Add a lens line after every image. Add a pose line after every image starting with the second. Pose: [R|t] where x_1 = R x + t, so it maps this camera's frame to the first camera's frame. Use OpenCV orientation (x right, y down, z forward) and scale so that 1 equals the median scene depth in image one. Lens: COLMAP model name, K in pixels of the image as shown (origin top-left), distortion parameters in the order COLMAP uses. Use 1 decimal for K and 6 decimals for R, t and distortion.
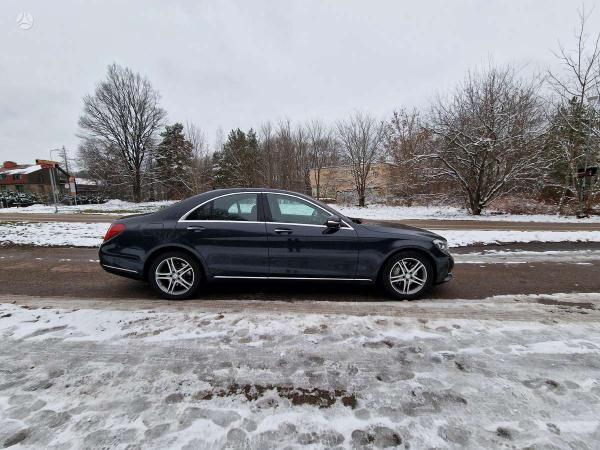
lens RADIAL K [[239.1, 0, 301.9], [0, 239.1, 236.8], [0, 0, 1]] dist [-0.002976, -0.000440]
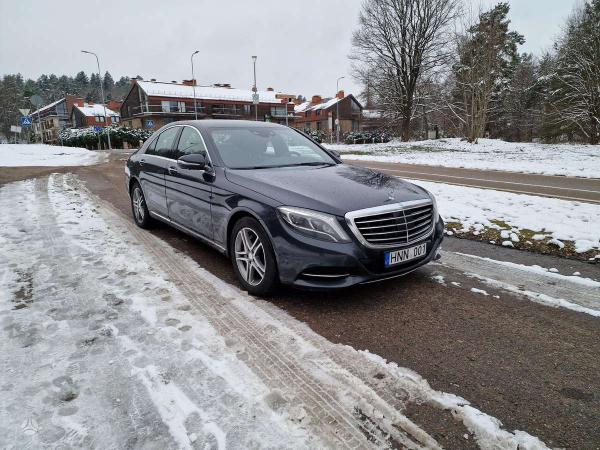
lens RADIAL K [[395.0, 0, 298.7], [0, 395.0, 222.4], [0, 0, 1]] dist [0.094580, -0.068650]
pose [[0.594634, 0.169657, -0.785892, 1.912110], [-0.126752, 0.985041, 0.116743, -0.089357], [0.793942, 0.030194, 0.607243, 0.661369]]
